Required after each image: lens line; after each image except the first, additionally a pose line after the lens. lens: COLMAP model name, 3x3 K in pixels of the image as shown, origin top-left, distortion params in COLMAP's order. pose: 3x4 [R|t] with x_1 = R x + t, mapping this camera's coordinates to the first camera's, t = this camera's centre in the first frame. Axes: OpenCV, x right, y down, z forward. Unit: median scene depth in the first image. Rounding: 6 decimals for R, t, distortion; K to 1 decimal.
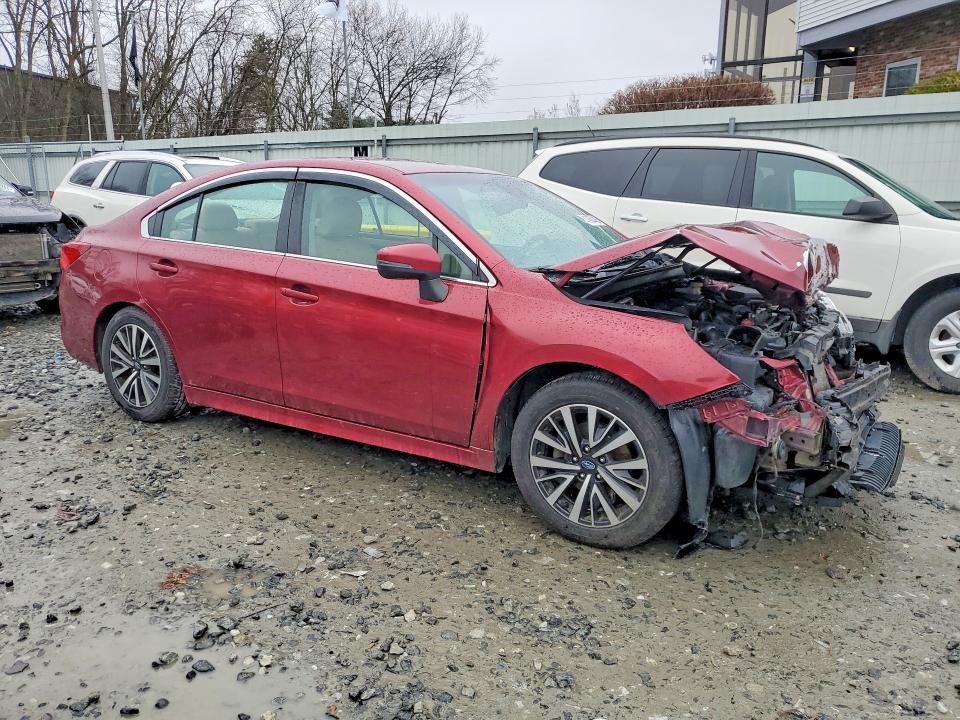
lens RADIAL K [[725.3, 0, 480.0], [0, 725.3, 360.0], [0, 0, 1]] dist [0.016124, -0.003227]
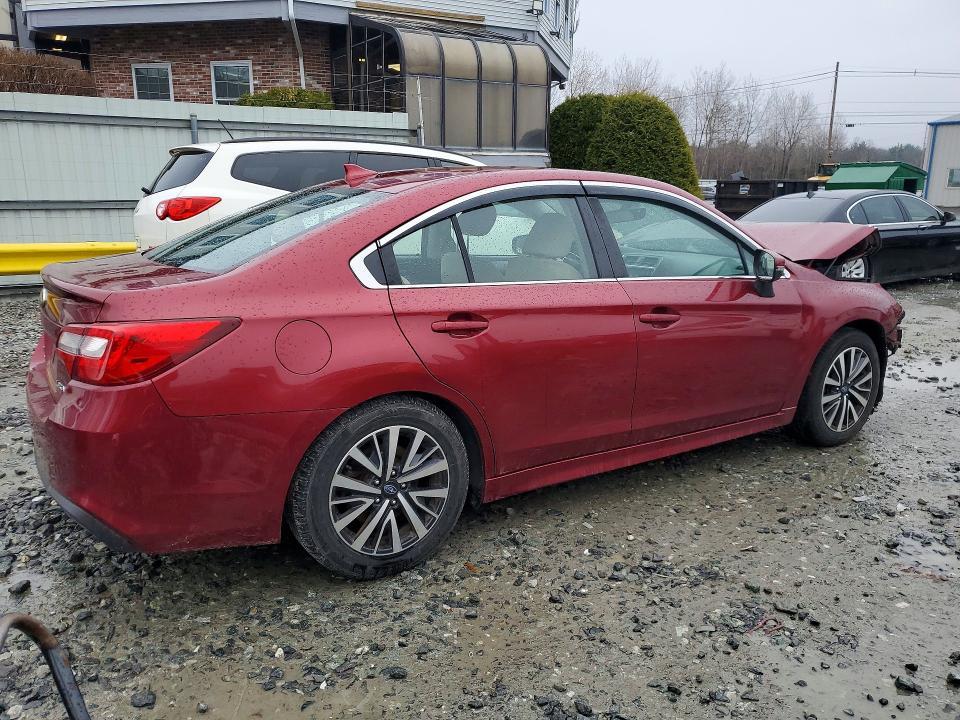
lens RADIAL K [[725.3, 0, 480.0], [0, 725.3, 360.0], [0, 0, 1]] dist [0.016124, -0.003227]
pose [[0.451753, -0.211479, 0.866716, -1.103673], [0.203025, 0.970378, 0.130951, -0.194425], [-0.868735, 0.116808, 0.481306, 0.710267]]
